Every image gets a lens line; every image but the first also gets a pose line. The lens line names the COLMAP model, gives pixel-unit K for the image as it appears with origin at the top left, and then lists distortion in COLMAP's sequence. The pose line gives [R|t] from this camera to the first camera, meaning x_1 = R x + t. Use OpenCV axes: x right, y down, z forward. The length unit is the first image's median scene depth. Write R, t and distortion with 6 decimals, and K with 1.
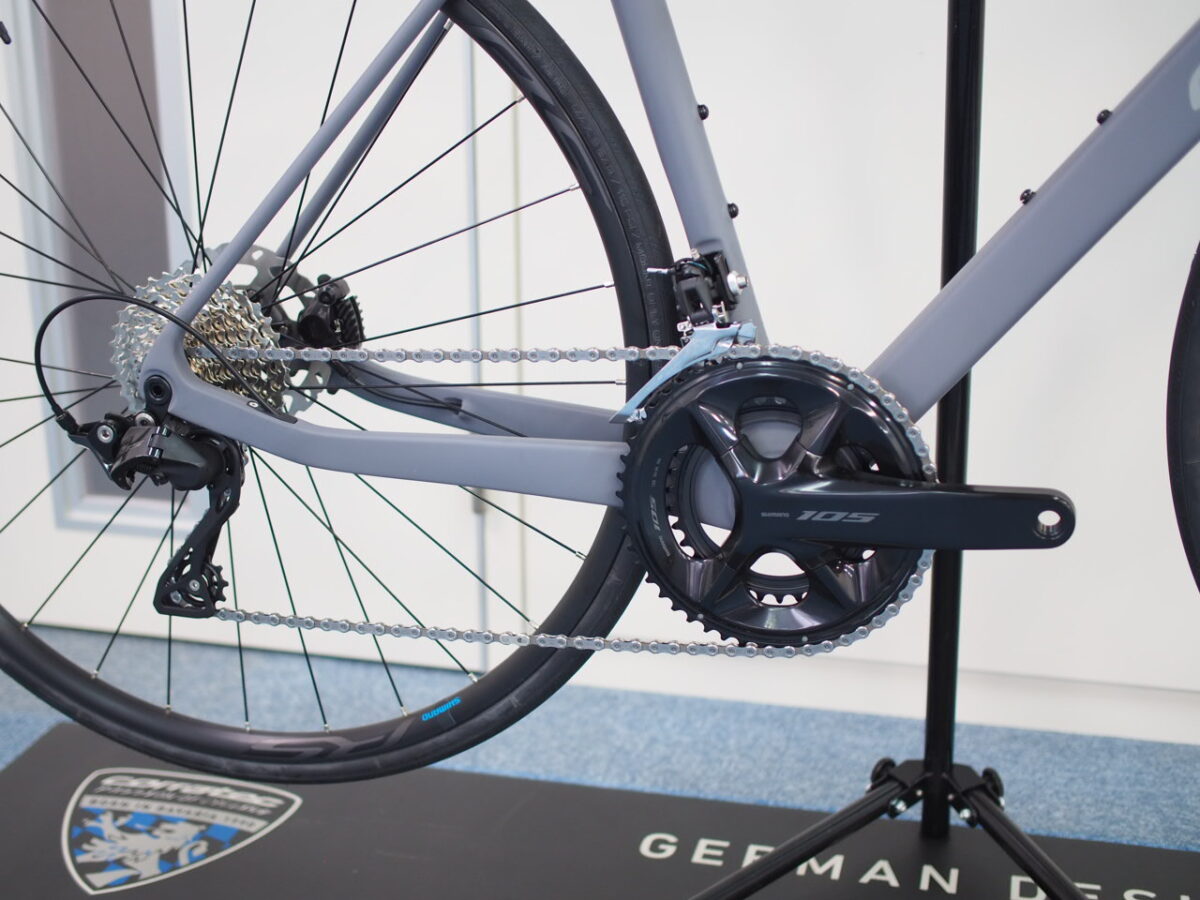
lens RADIAL K [[1688.5, 0, 604.7], [0, 1688.5, 447.0], [0, 0, 1]] dist [-0.080605, 0.000000]
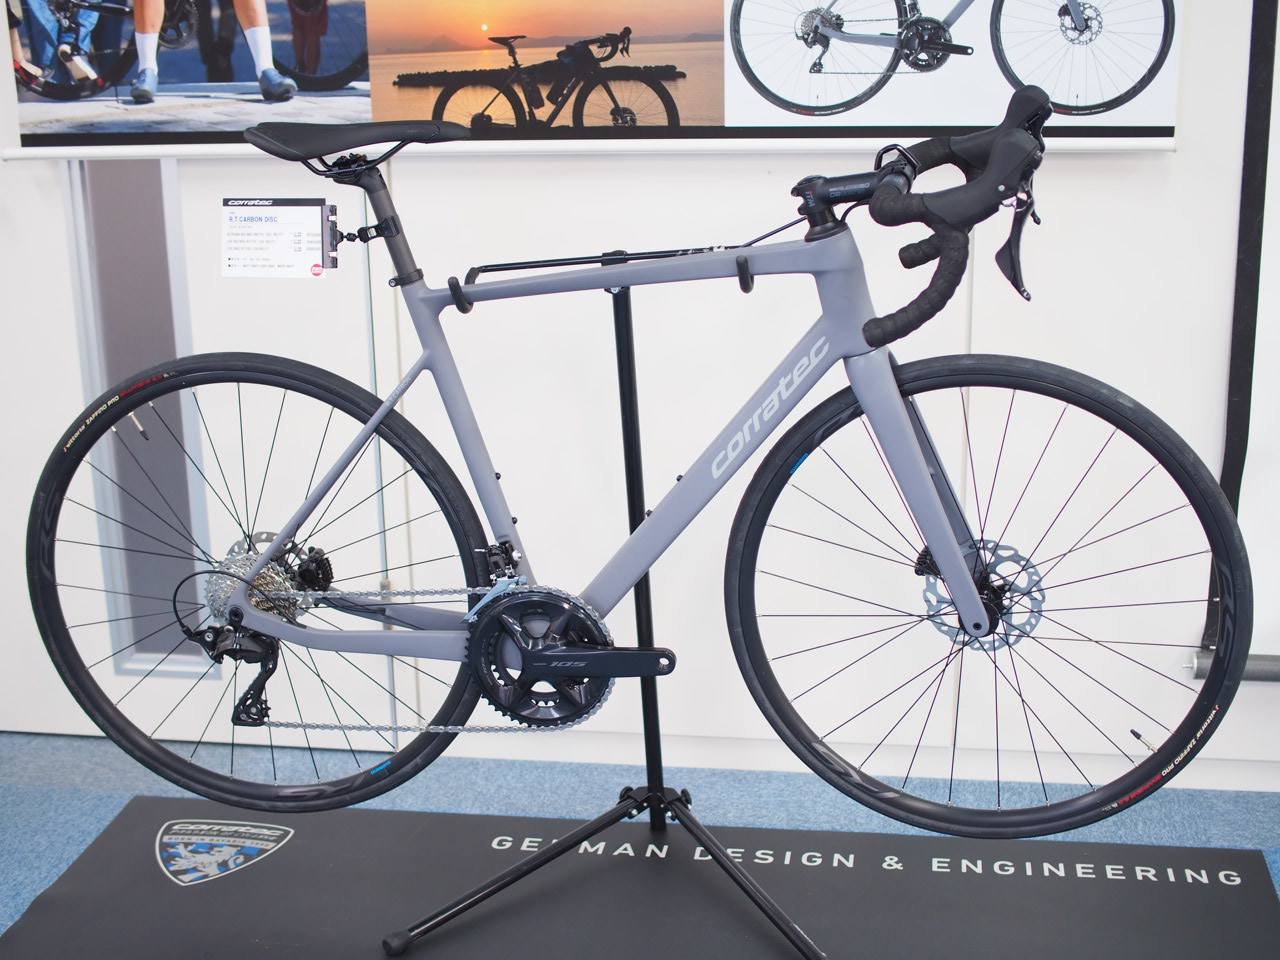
lens RADIAL K [[1801.1, 0, 640.2], [0, 1801.1, 485.0], [0, 0, 1]] dist [-0.080605, 0.000000]
pose [[0.995392, -0.040080, 0.087117, 0.033472], [0.041909, 0.998936, -0.019263, -0.118597], [-0.086252, 0.022825, 0.996012, -1.107086]]
